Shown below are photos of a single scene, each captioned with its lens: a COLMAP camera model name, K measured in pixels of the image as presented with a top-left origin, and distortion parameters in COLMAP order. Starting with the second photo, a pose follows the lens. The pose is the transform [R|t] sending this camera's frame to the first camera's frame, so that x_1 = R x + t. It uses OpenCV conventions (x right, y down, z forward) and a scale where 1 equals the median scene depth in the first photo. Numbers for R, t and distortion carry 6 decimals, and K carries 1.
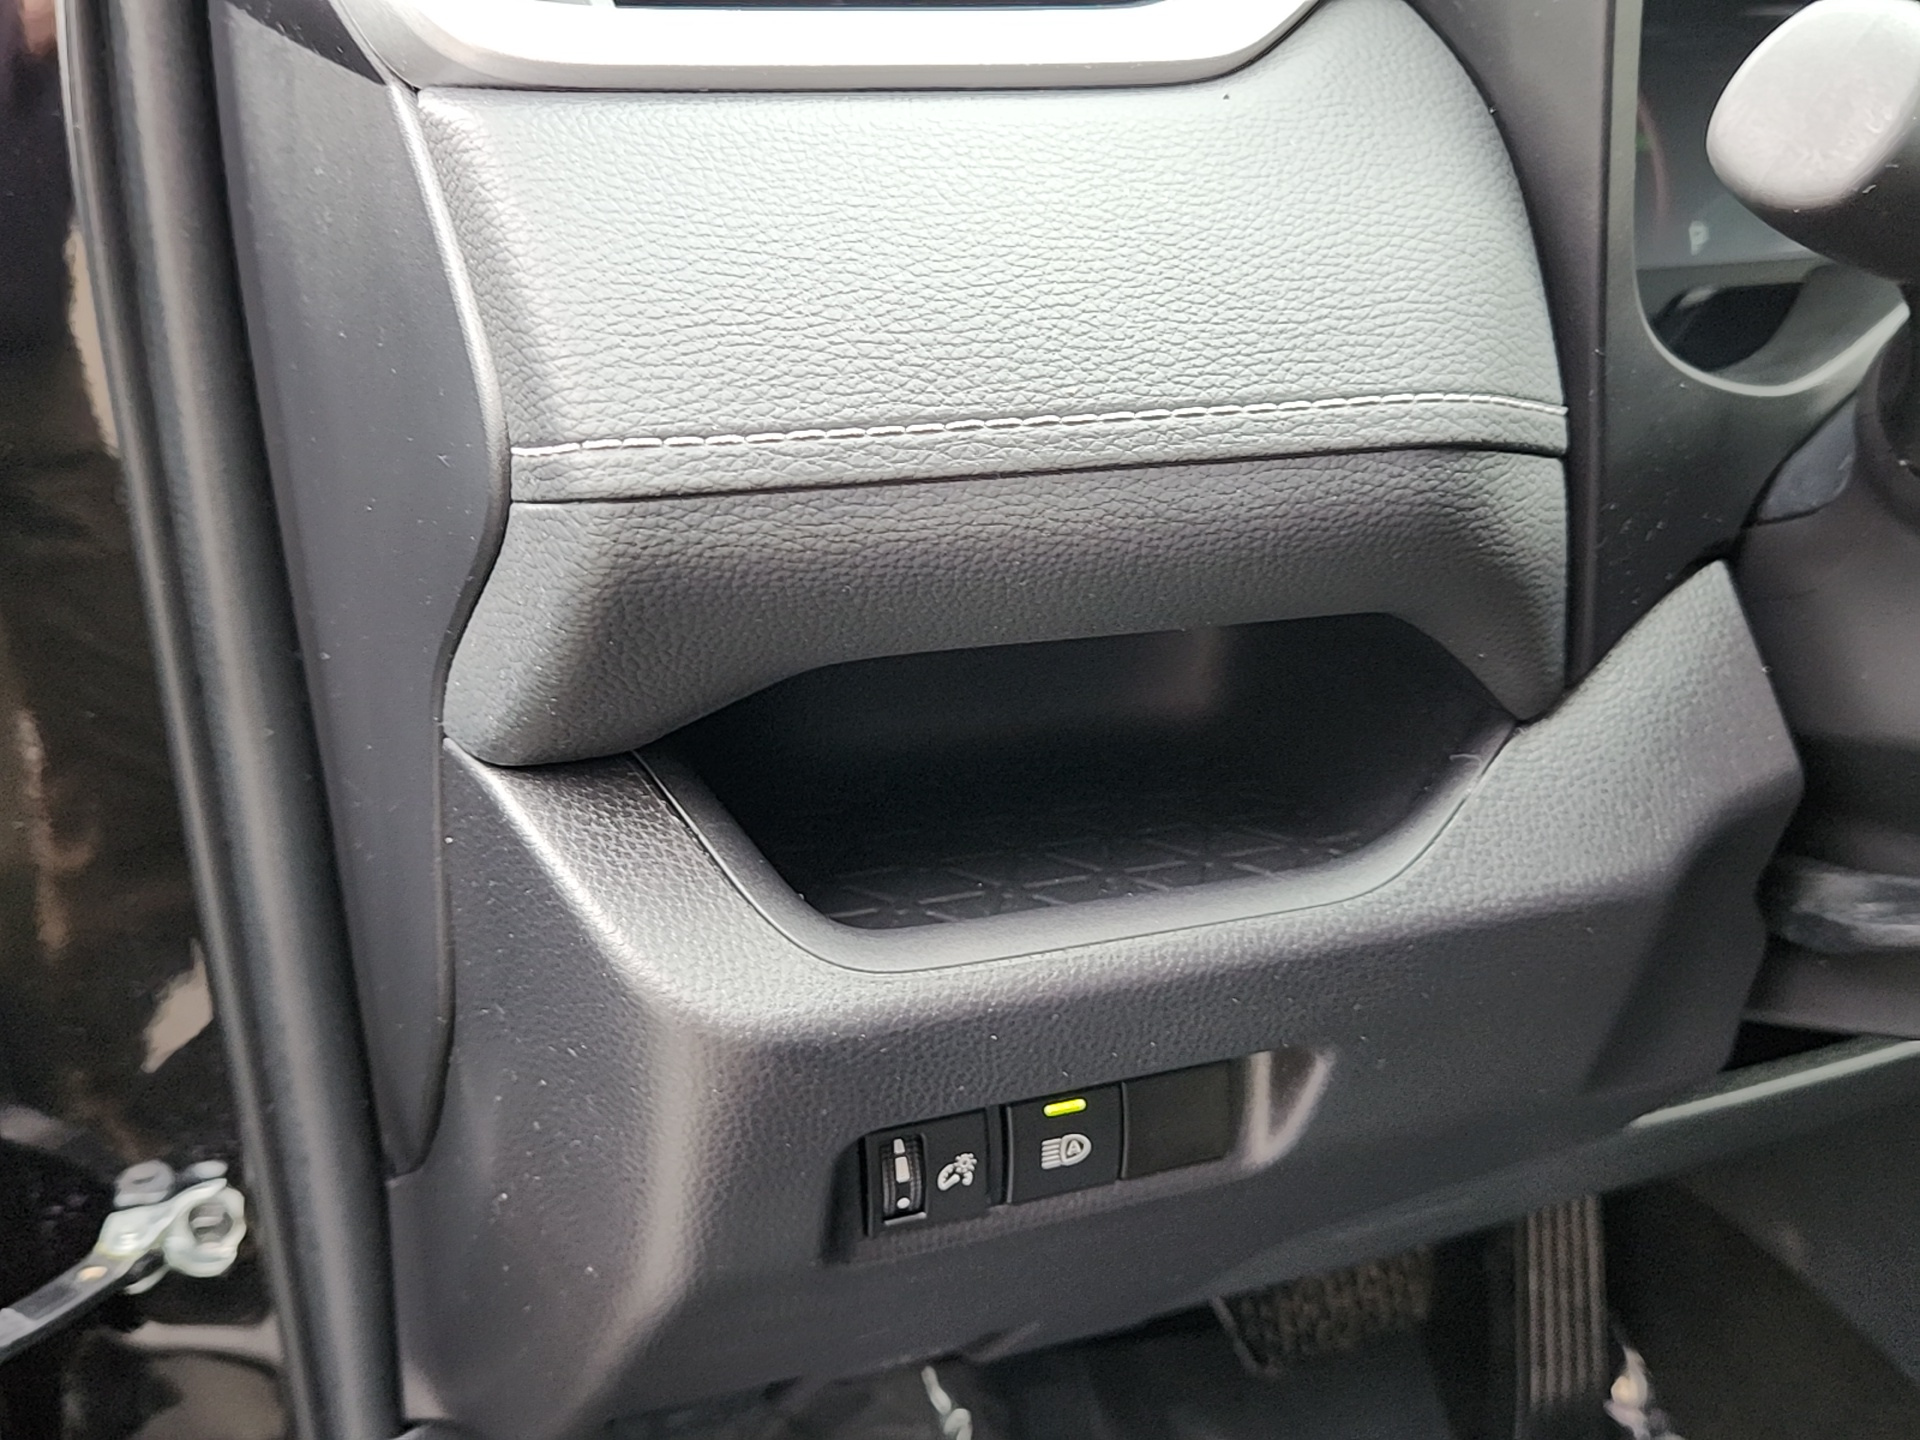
lens RADIAL K [[1878.2, 0, 984.5], [0, 1878.2, 717.9], [0, 0, 1]] dist [0.085025, -0.120391]
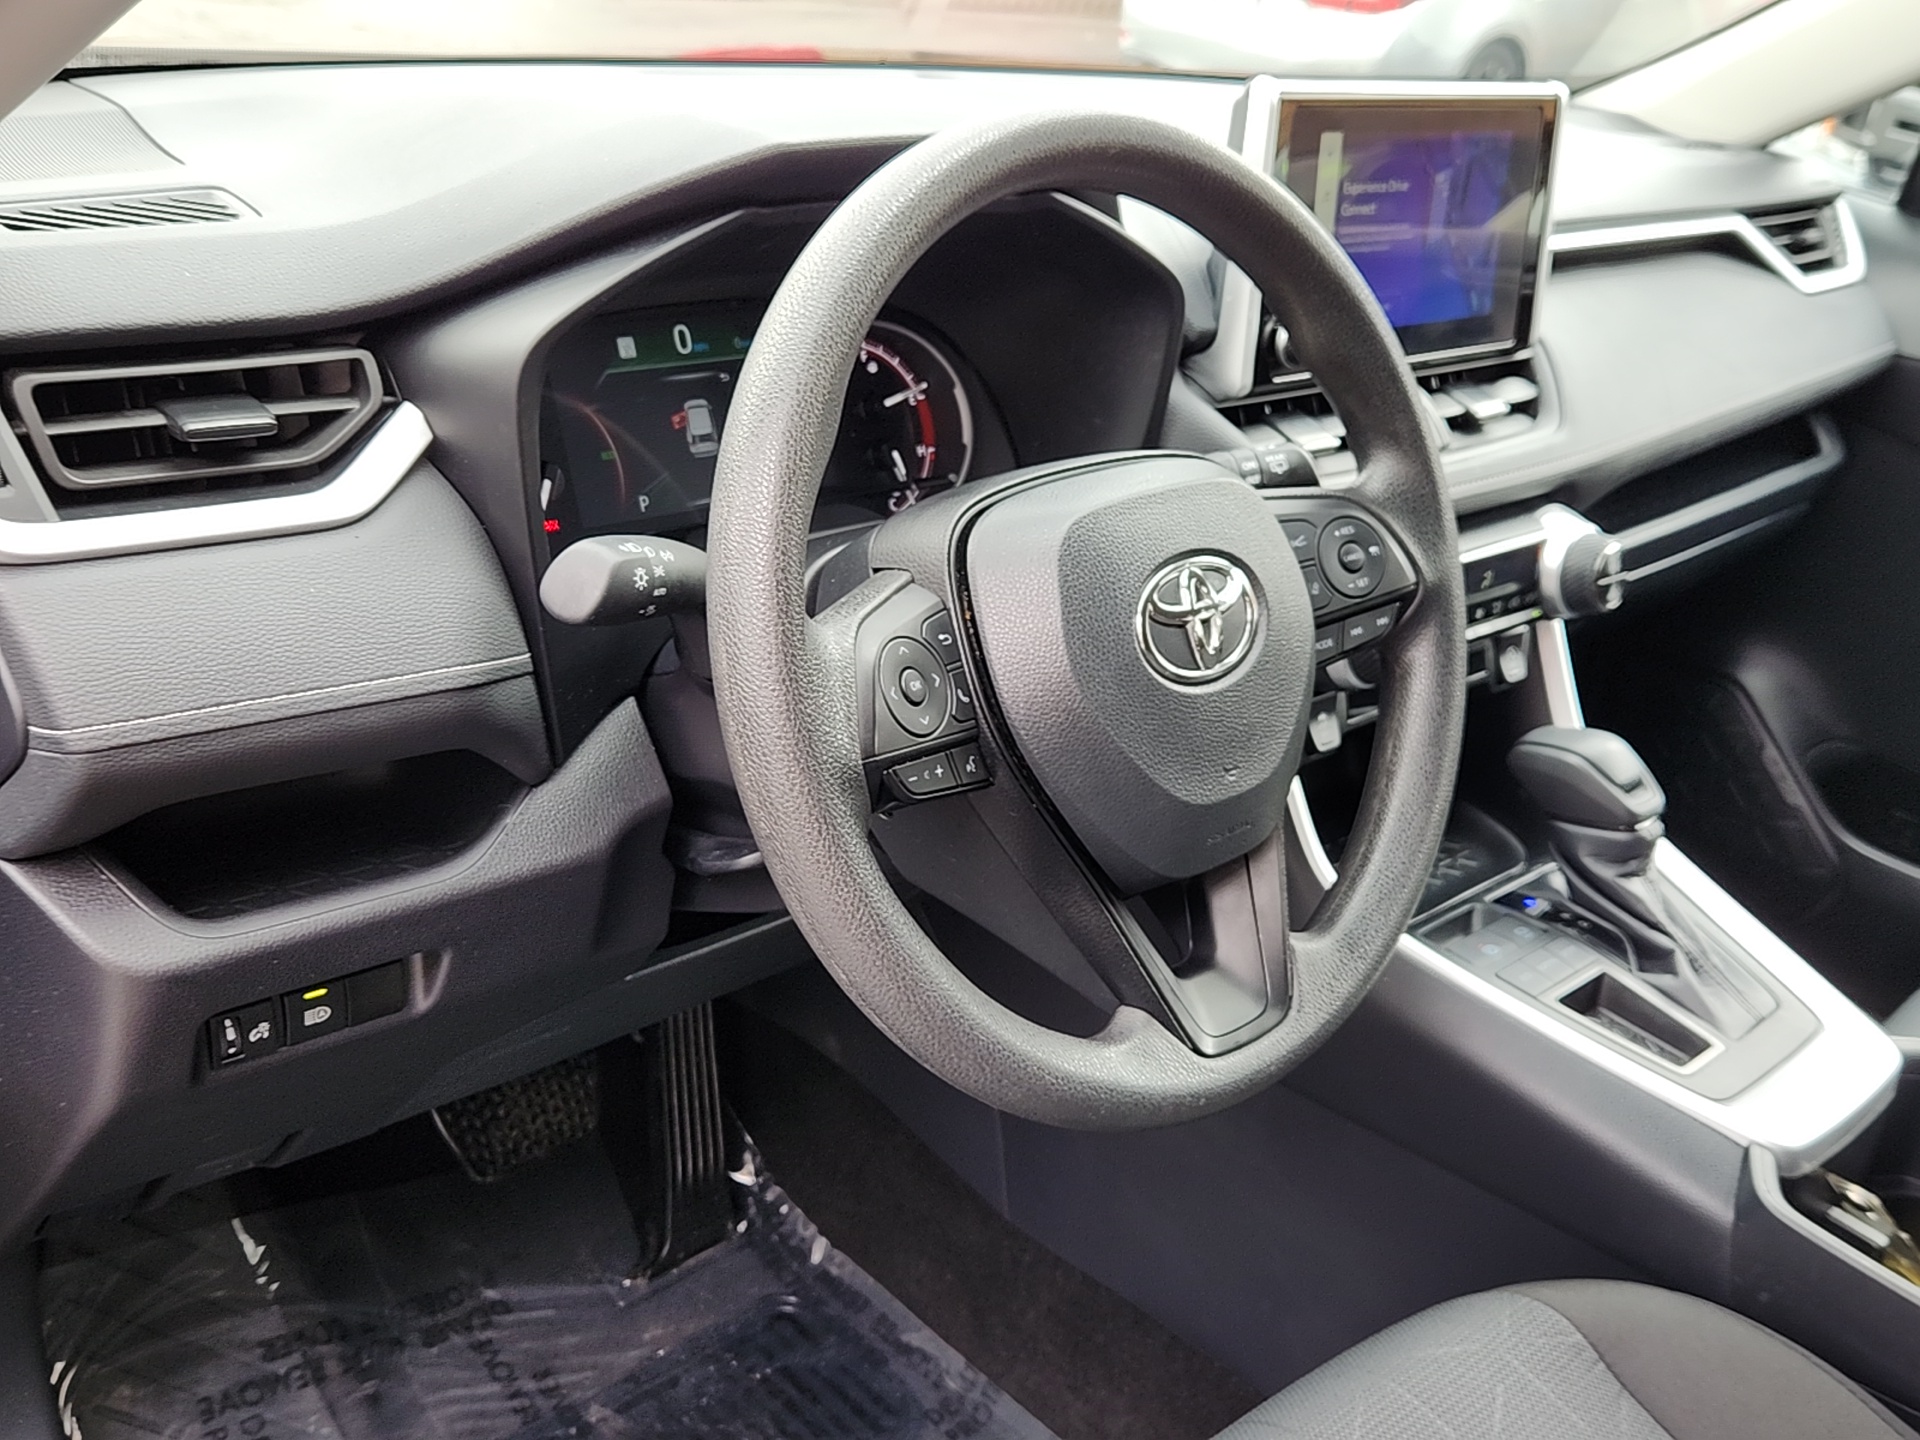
lens RADIAL K [[1856.7, 0, 960.0], [0, 1856.7, 720.0], [0, 0, 1]] dist [0.074995, -0.106671]
pose [[0.930024, -0.067898, 0.361172, -0.019163], [0.052382, 0.997241, 0.052590, -0.157090], [-0.363746, -0.029991, 0.931015, -1.121640]]
